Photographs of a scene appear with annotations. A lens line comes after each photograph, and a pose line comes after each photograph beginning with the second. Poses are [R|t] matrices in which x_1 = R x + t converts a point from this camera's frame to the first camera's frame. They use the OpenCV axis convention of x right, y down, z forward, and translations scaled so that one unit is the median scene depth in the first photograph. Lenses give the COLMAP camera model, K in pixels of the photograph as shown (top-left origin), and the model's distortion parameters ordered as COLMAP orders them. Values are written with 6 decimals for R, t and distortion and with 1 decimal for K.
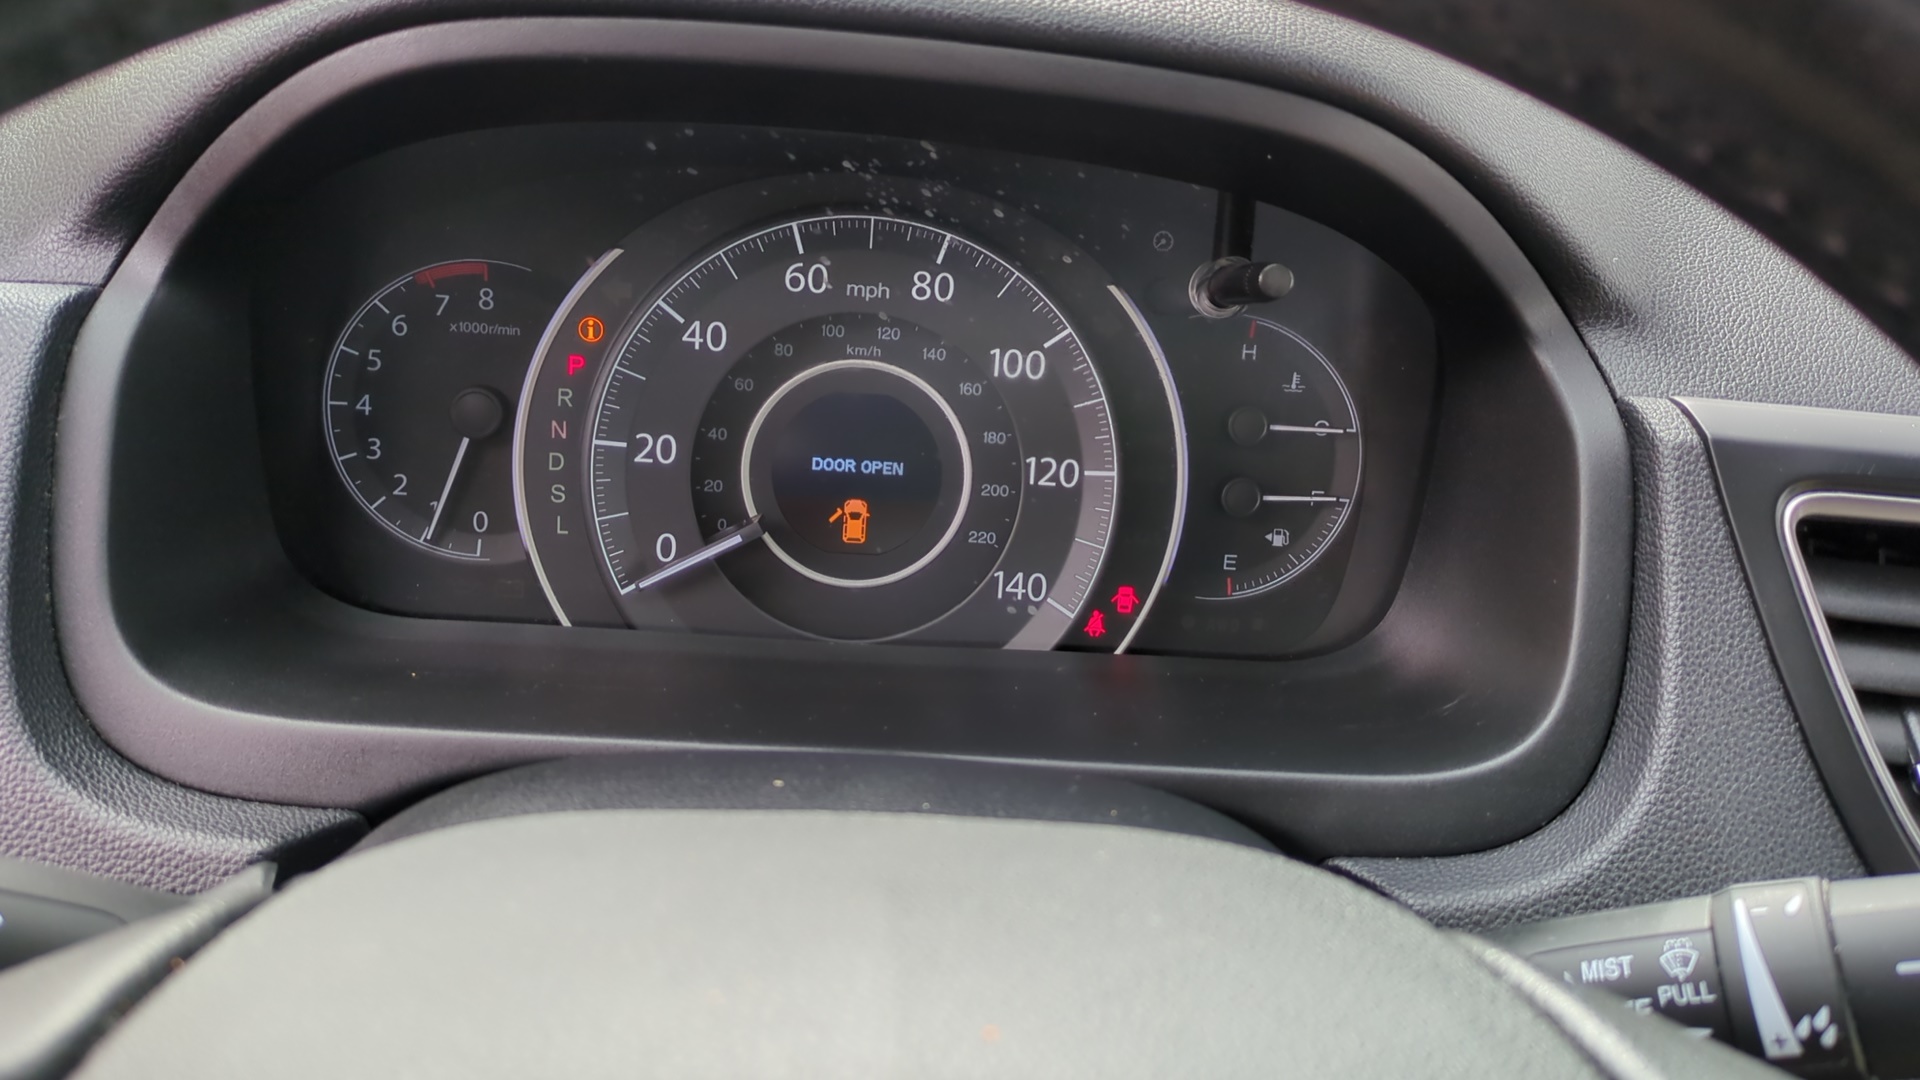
lens RADIAL K [[1641.2, 0, 972.0], [0, 1641.2, 522.6], [0, 0, 1]] dist [0.052697, -0.053596]
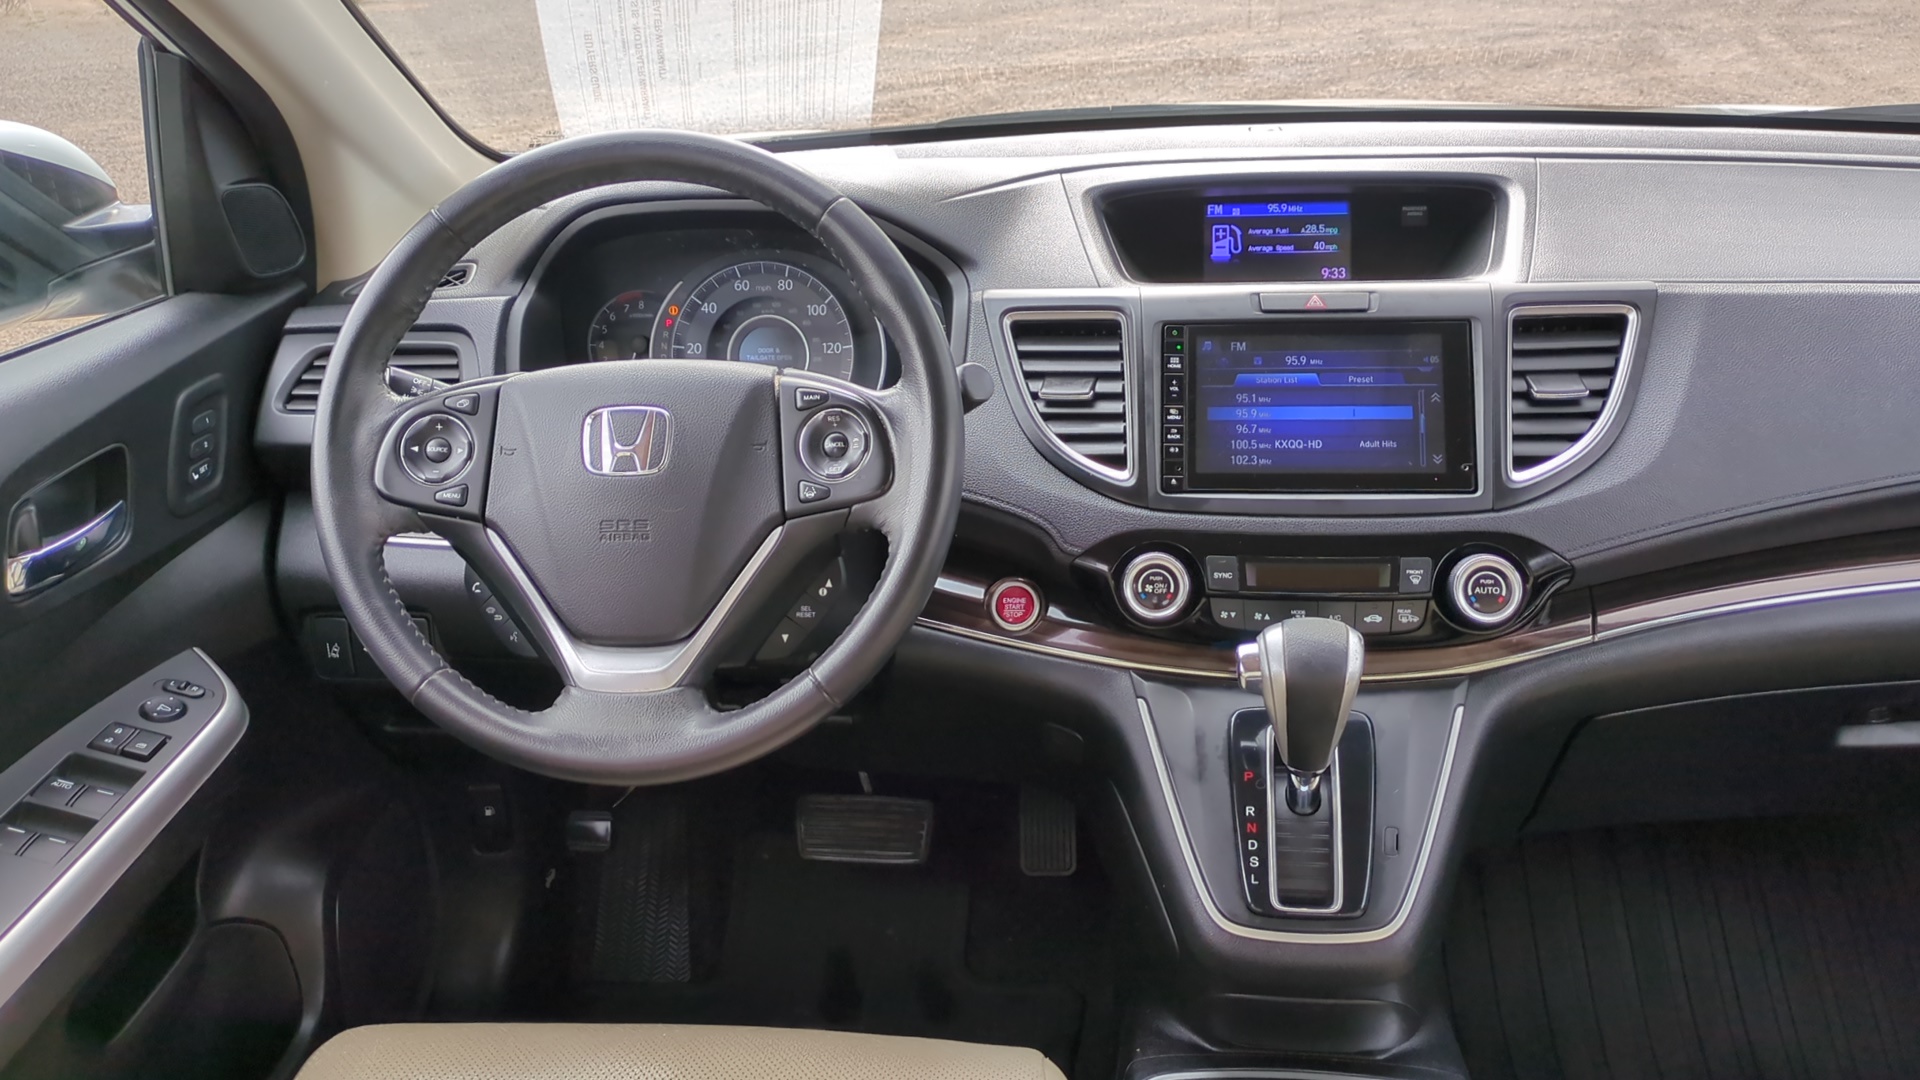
lens RADIAL K [[1641.9, 0, 1004.0], [0, 1641.9, 544.8], [0, 0, 1]] dist [0.052221, -0.070242]
pose [[0.981648, -0.056194, -0.182234, 0.830170], [0.039516, 0.994798, -0.093893, 0.578787], [0.186562, 0.084969, 0.978762, -1.658779]]
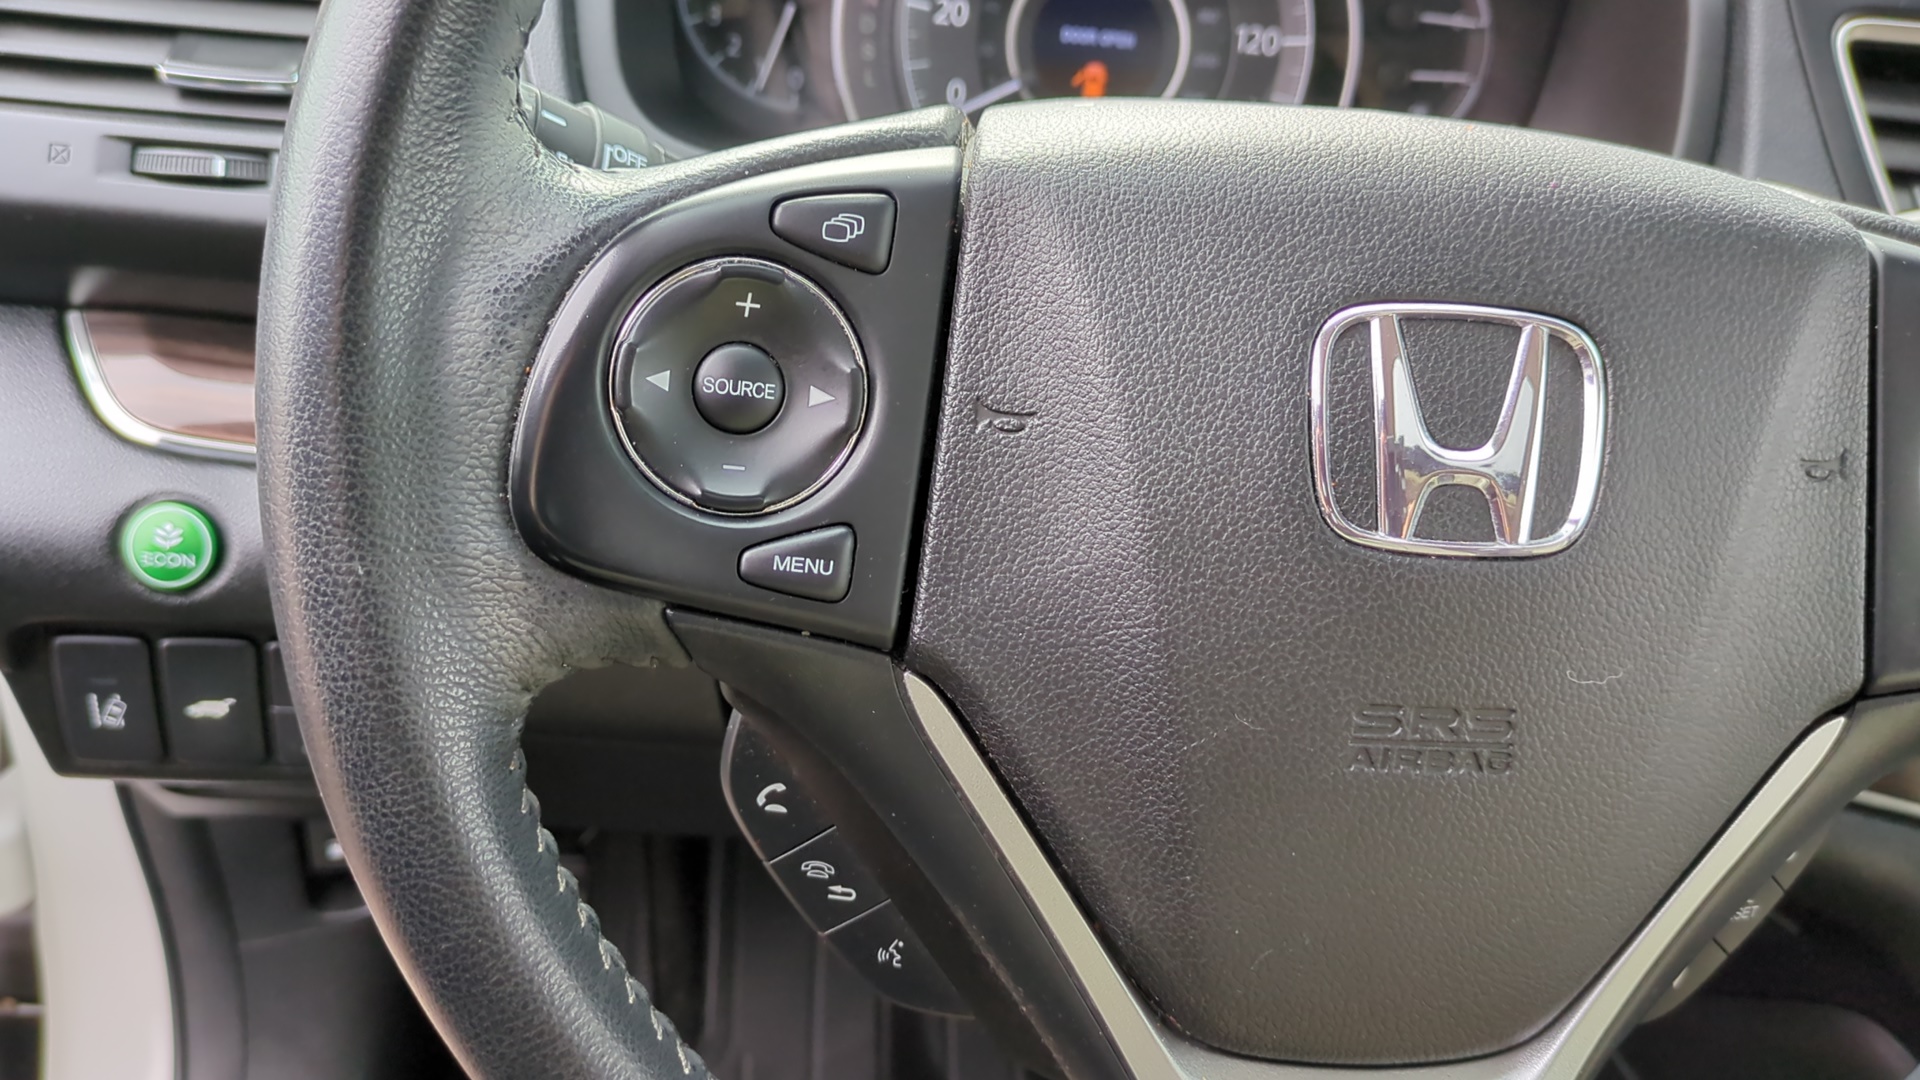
lens RADIAL K [[1641.2, 0, 968.0], [0, 1641.2, 535.9], [0, 0, 1]] dist [0.052697, -0.053596]
pose [[0.999259, 0.009565, 0.037285, -0.219030], [-0.013893, 0.992965, 0.117588, 0.202882], [-0.035898, -0.118018, 0.992362, -0.302775]]
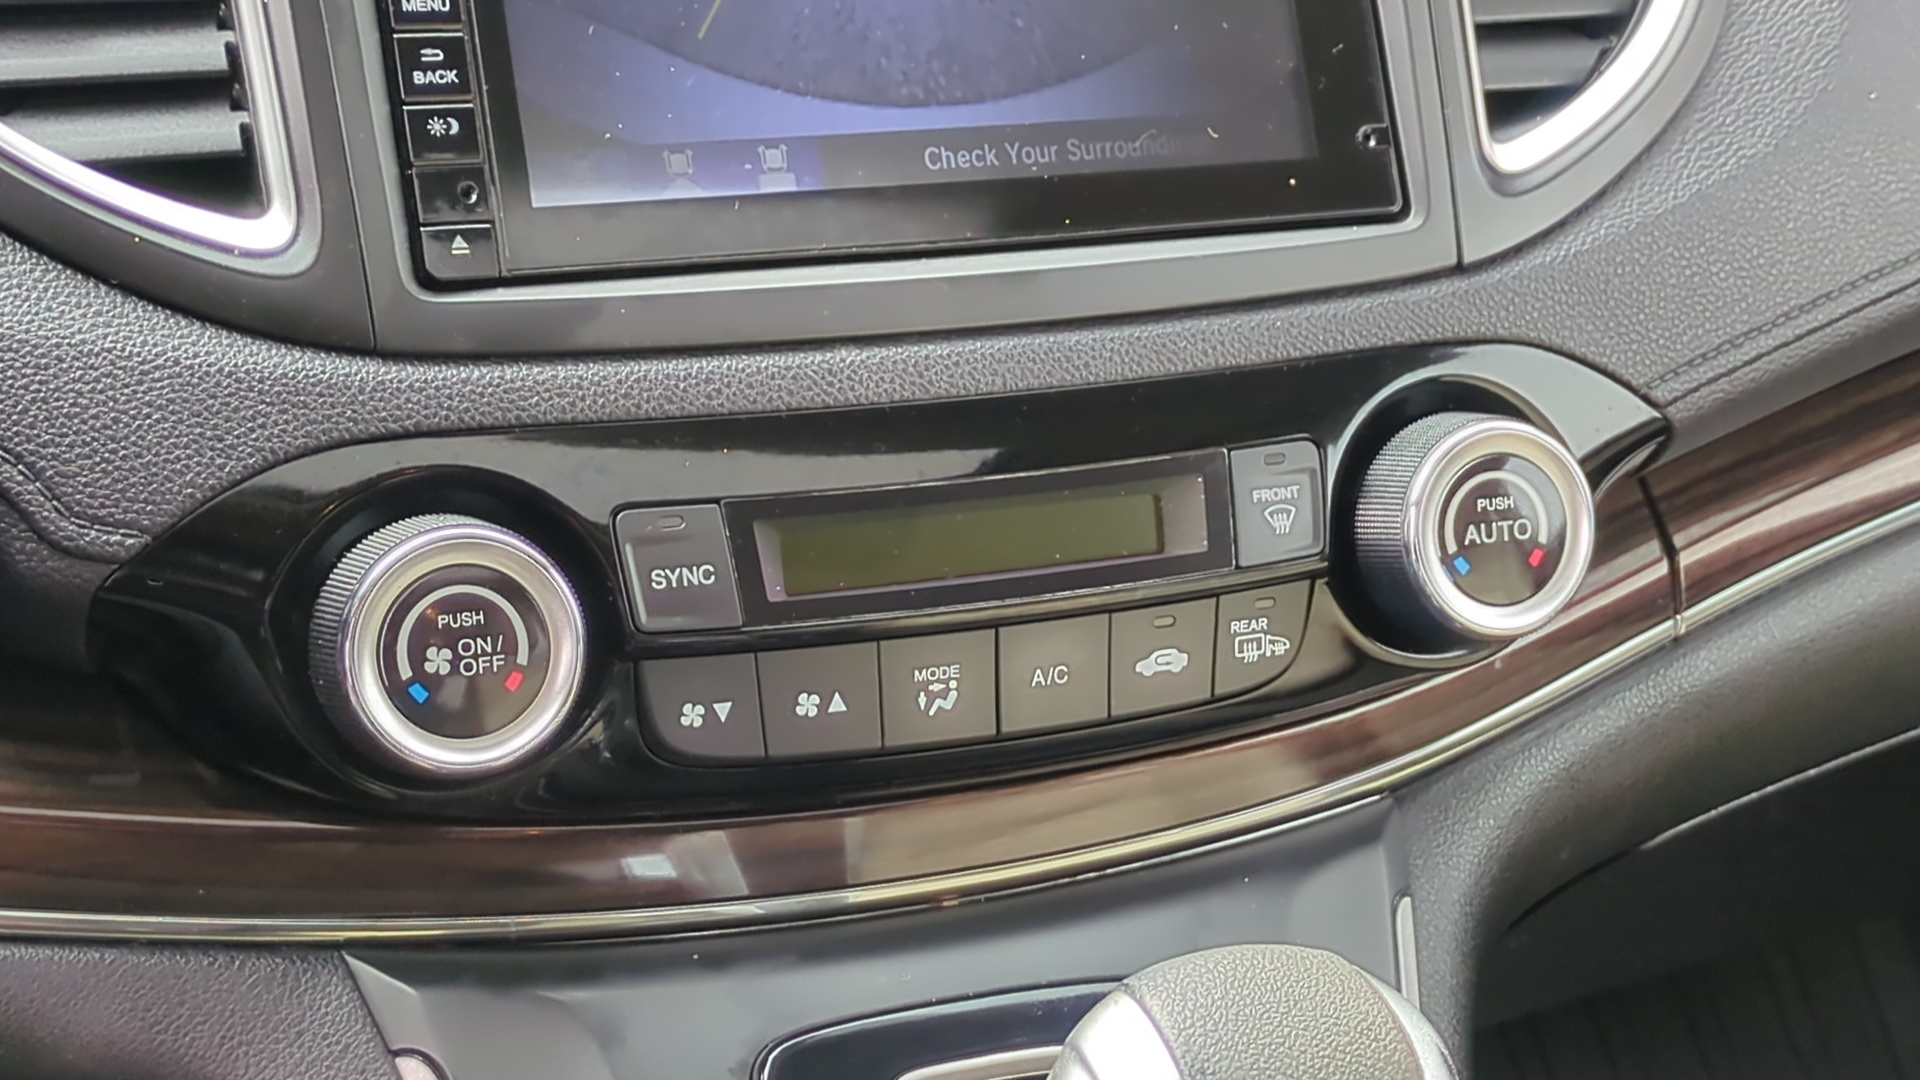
lens RADIAL K [[3326.4, 0, 1036.3], [0, 3326.4, 488.0], [0, 0, 1]] dist [-0.014296, 0.000000]
pose [[0.933651, -0.149573, 0.325460, 0.415608], [0.145251, 0.988677, 0.037689, 0.349833], [-0.327412, 0.012085, 0.944805, -0.573728]]
